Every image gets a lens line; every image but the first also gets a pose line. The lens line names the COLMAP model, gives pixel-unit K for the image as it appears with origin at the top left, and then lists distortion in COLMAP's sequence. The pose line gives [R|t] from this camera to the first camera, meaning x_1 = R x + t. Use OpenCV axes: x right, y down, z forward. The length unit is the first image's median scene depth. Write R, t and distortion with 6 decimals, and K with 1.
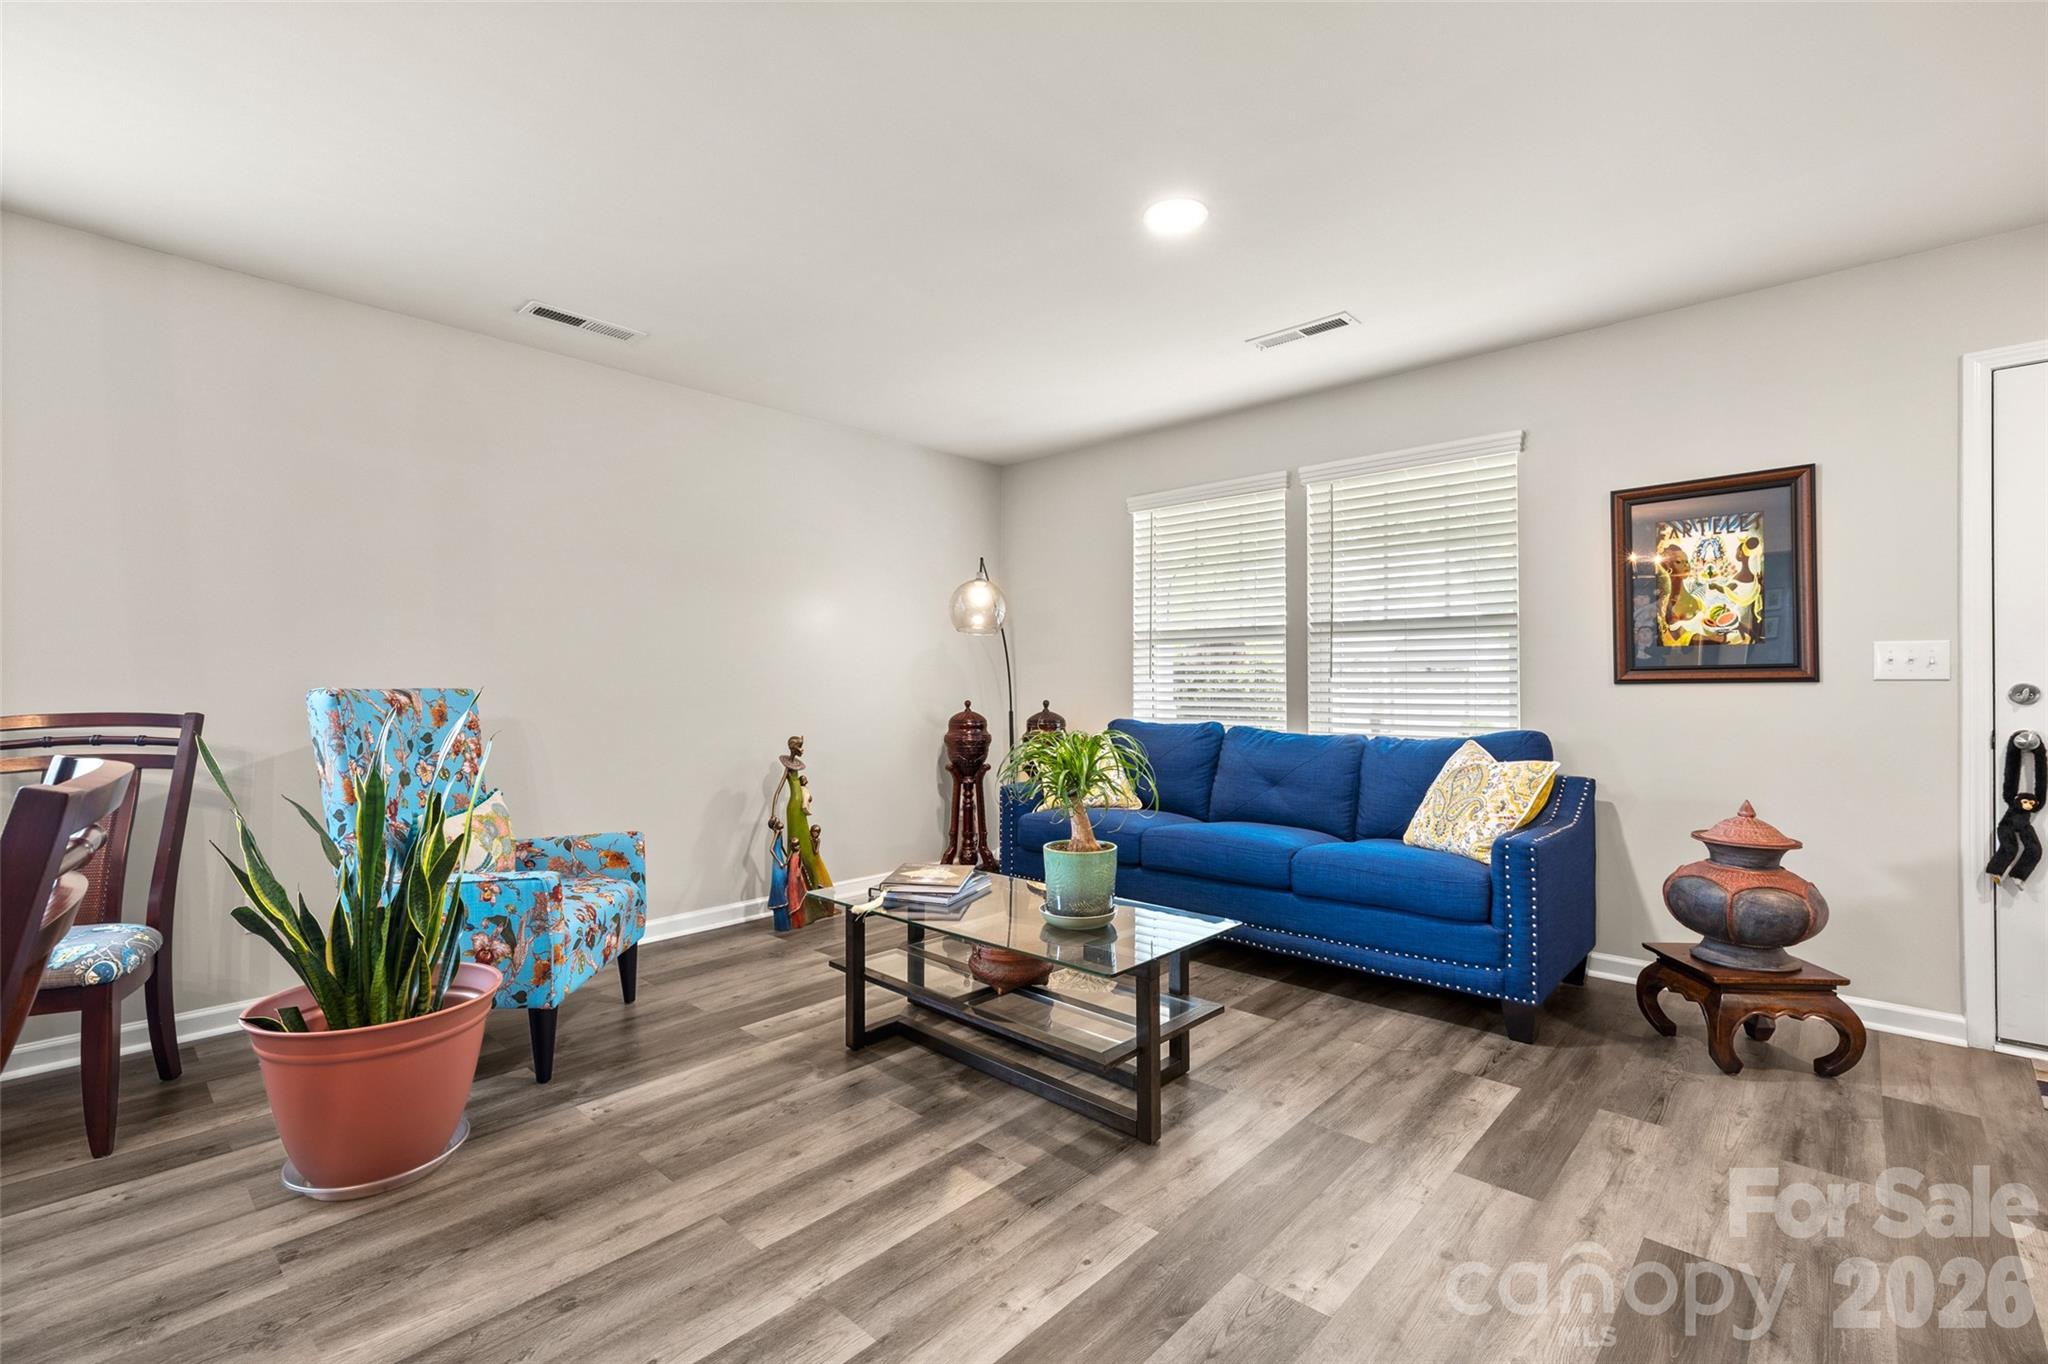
lens RADIAL K [[891.5, 0, 1024.5], [0, 891.5, 677.5], [0, 0, 1]] dist [-0.003446, -0.000157]
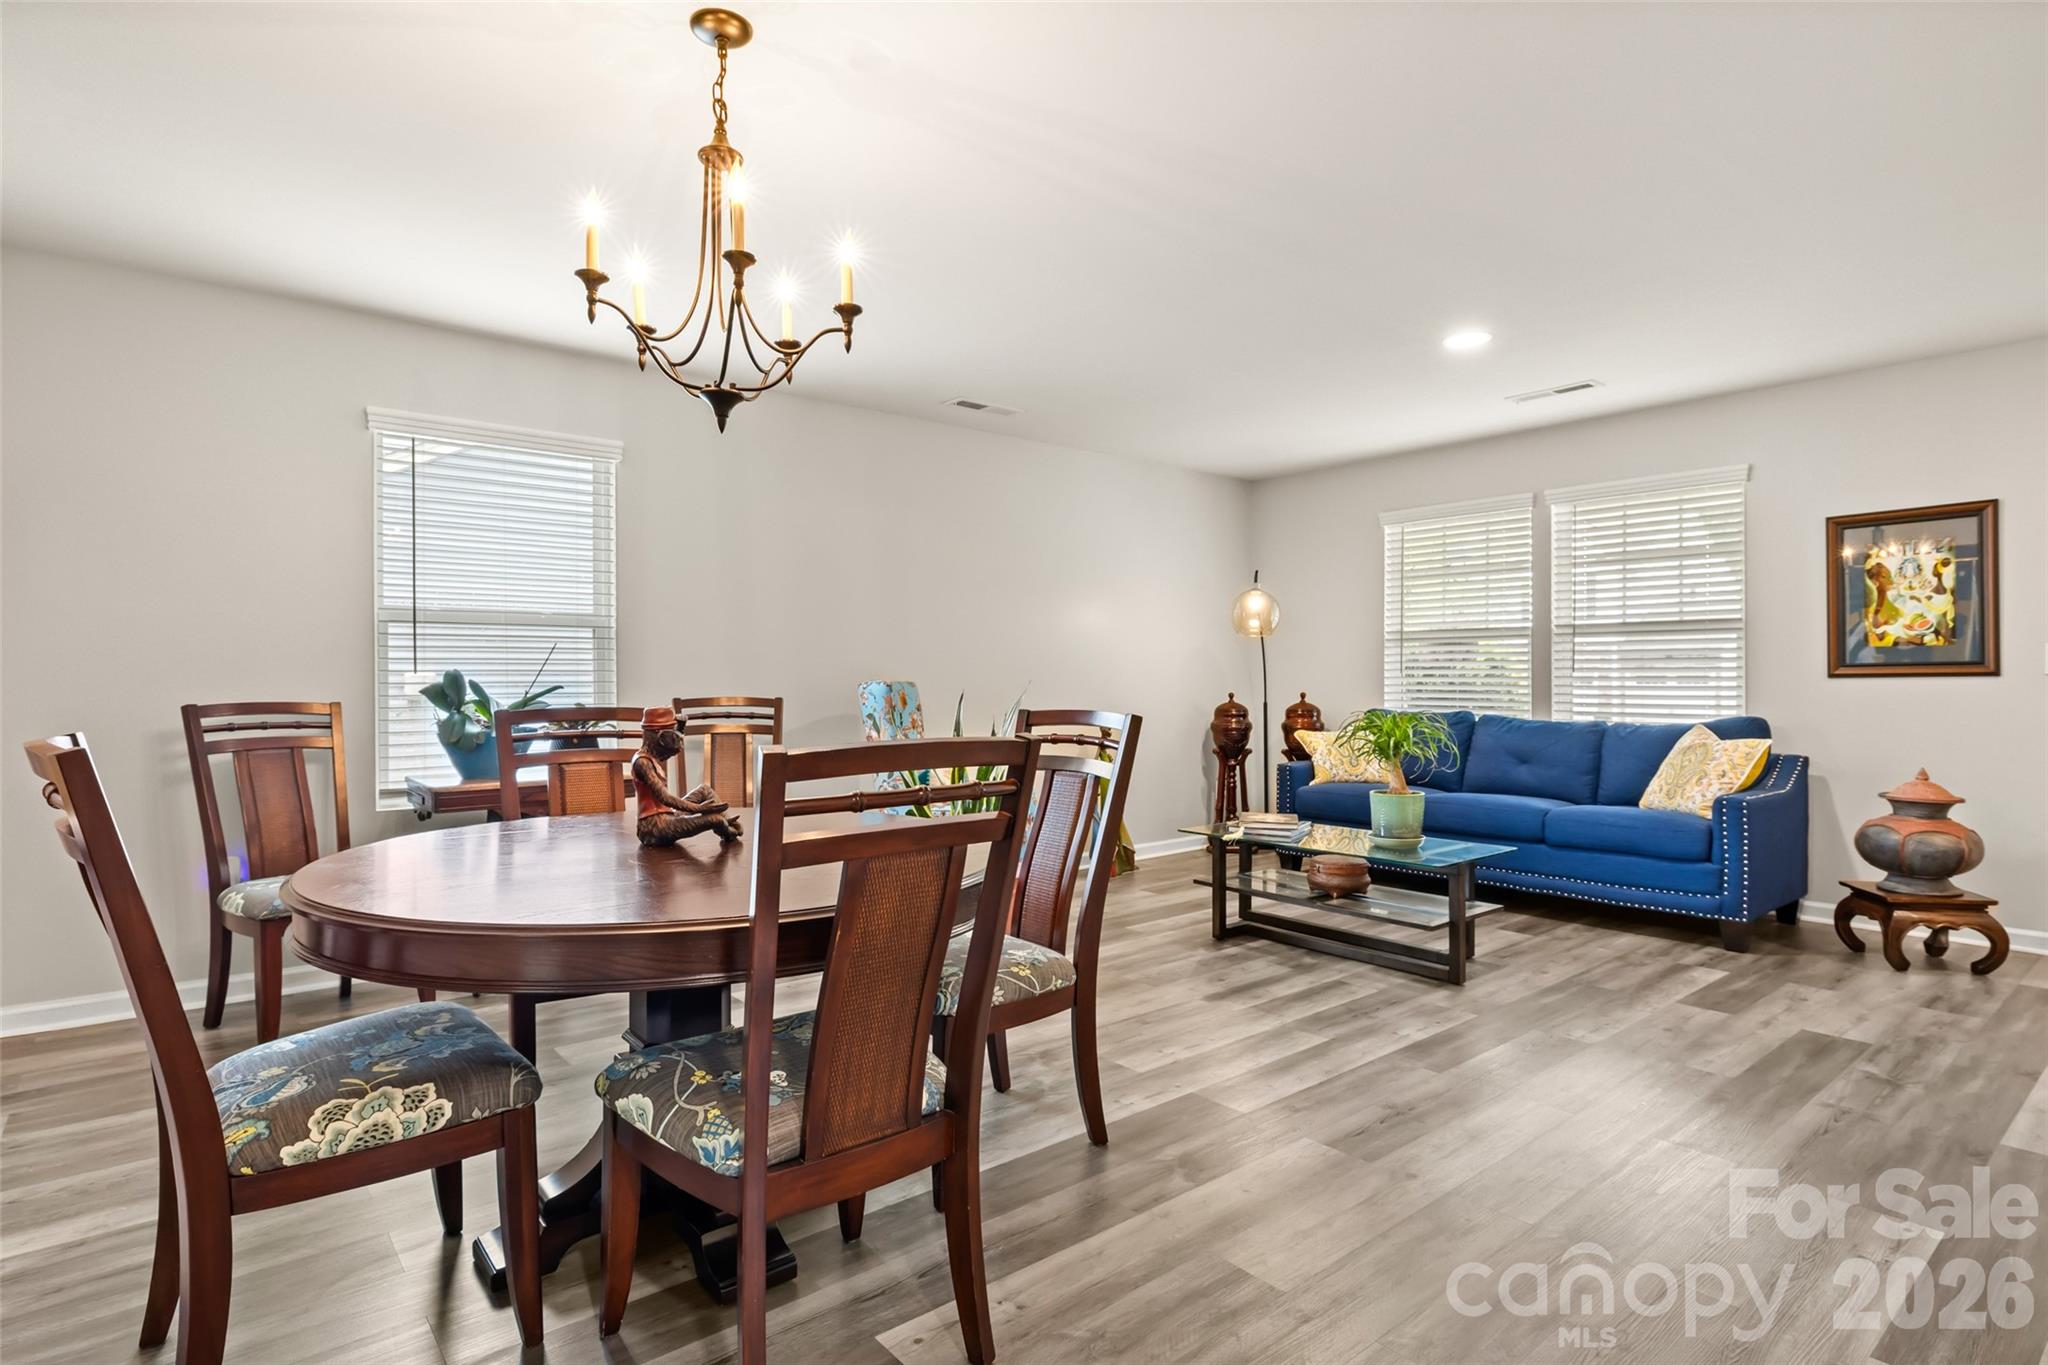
lens RADIAL K [[1048.1, 0, 1013.3], [0, 1048.1, 686.1], [0, 0, 1]] dist [-0.007096, -0.000918]
pose [[0.990811, 0.000458, -0.135253, -0.256315], [0.001511, 0.999894, 0.014454, -0.003743], [0.135245, -0.014526, 0.990706, -0.590799]]
